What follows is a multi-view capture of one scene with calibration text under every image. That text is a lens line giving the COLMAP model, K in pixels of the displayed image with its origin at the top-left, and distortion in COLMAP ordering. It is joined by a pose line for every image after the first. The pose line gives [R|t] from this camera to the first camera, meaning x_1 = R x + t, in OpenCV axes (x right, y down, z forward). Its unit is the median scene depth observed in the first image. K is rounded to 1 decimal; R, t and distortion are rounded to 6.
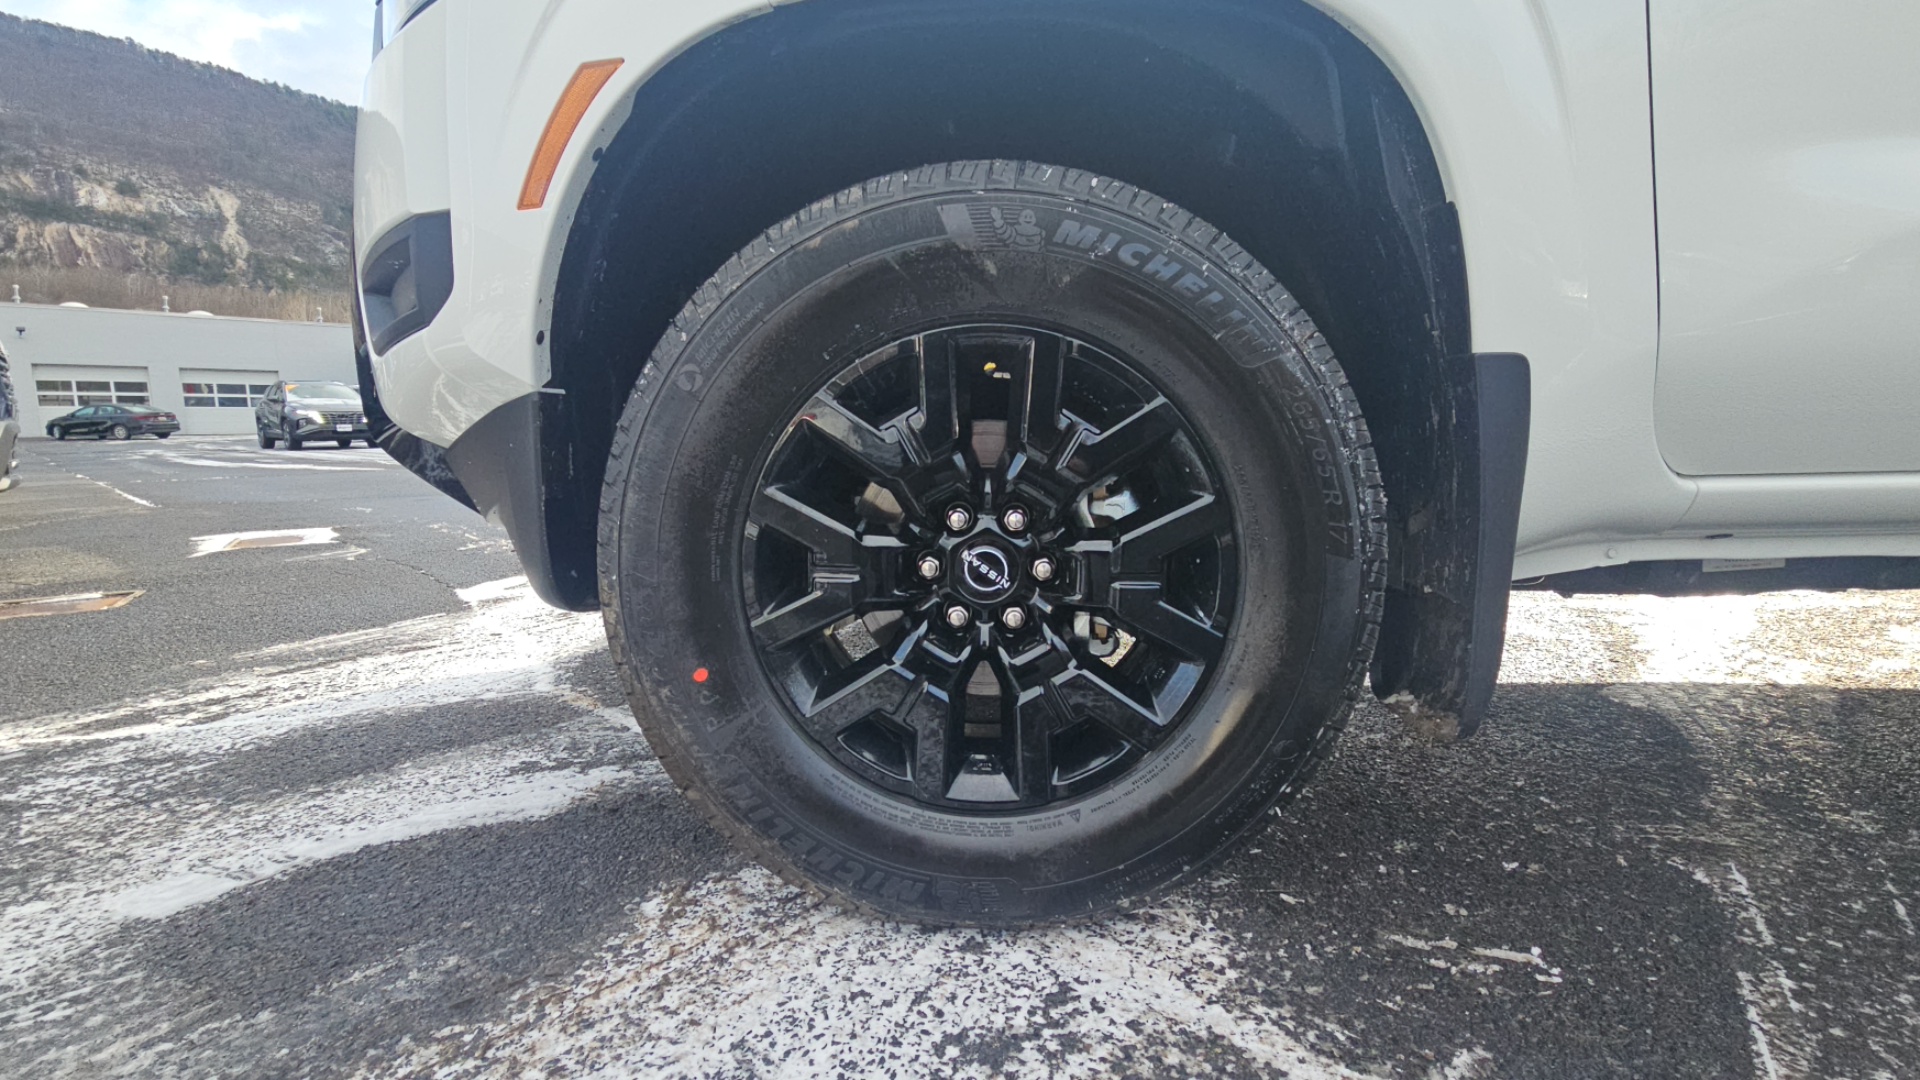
lens RADIAL K [[854.6, 0, 964.1], [0, 854.6, 534.1], [0, 0, 1]] dist [0.013469, -0.010575]
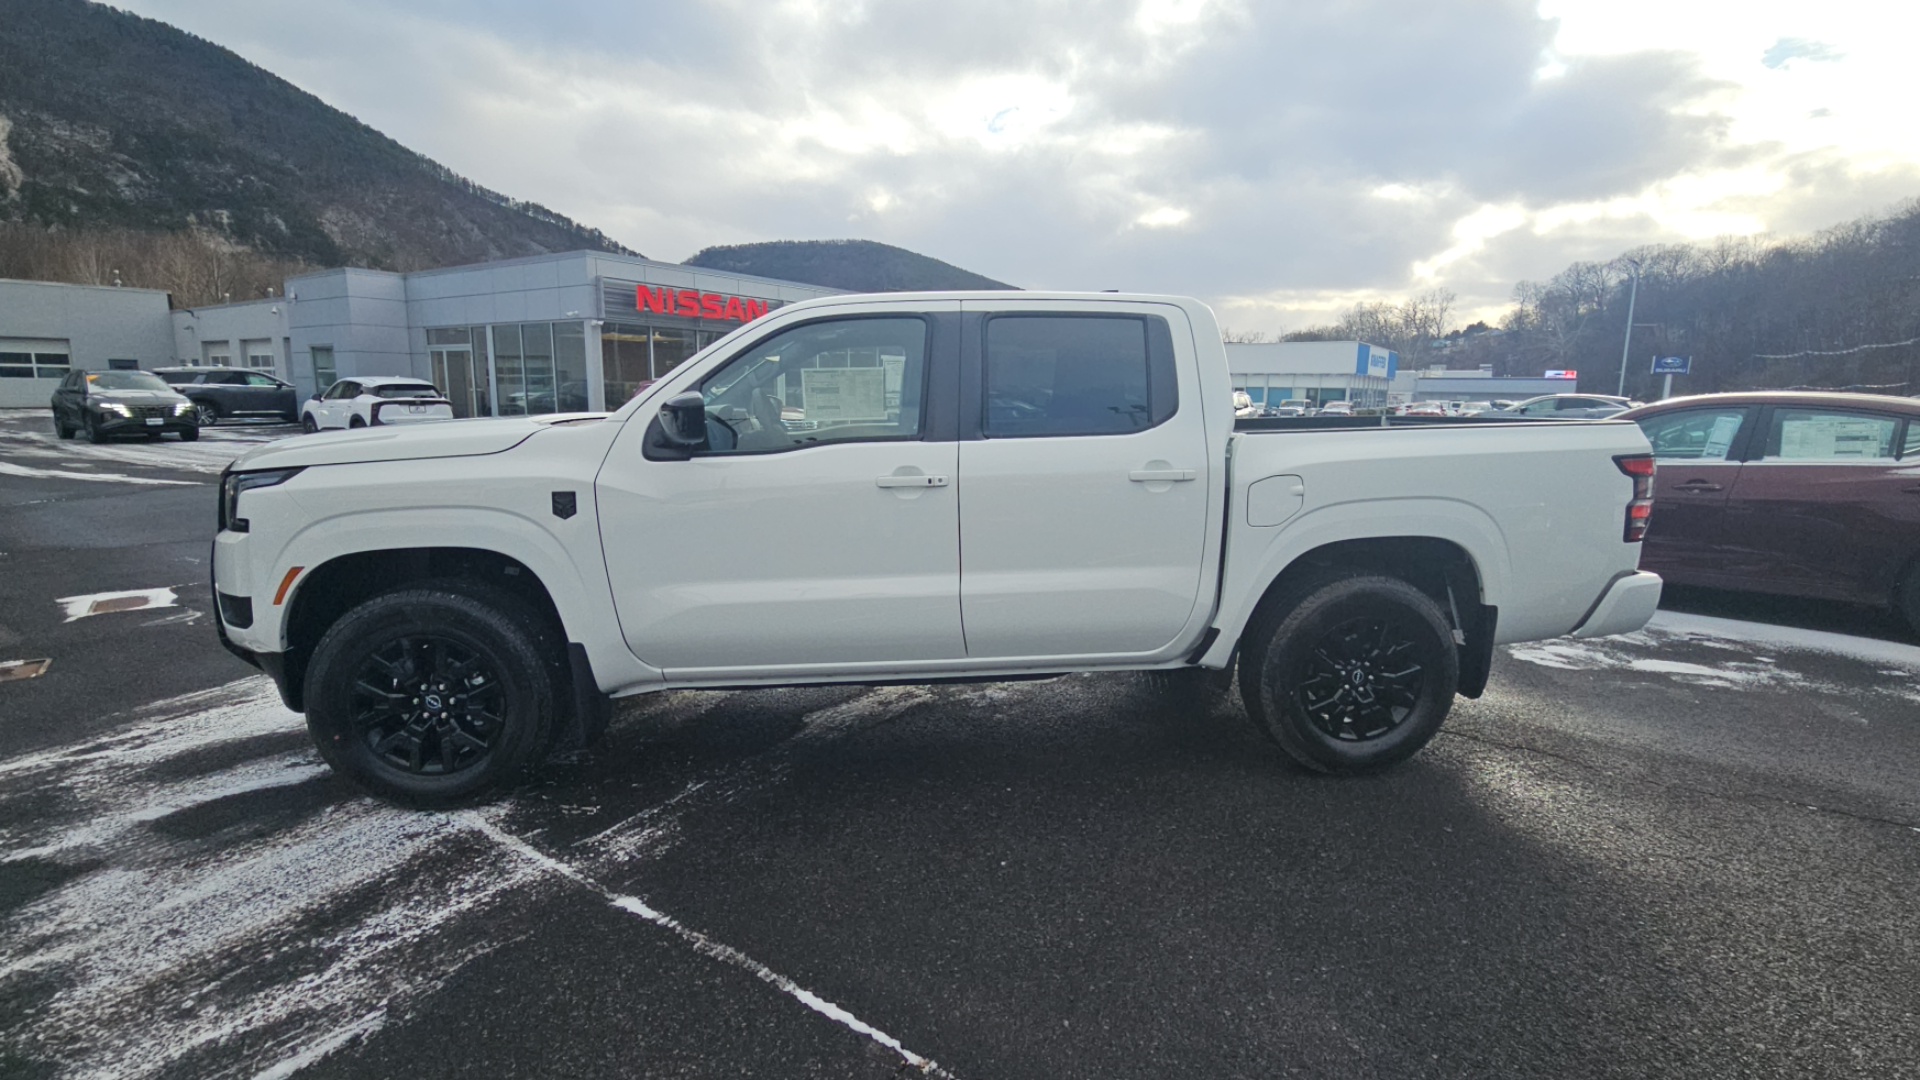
lens RADIAL K [[854.6, 0, 965.9], [0, 854.6, 534.1], [0, 0, 1]] dist [0.013469, -0.010575]
pose [[0.990768, 0.000246, 0.135572, 0.852020], [-0.004468, 0.999514, 0.030843, -0.378521], [-0.135498, -0.031165, 0.990287, -1.339391]]
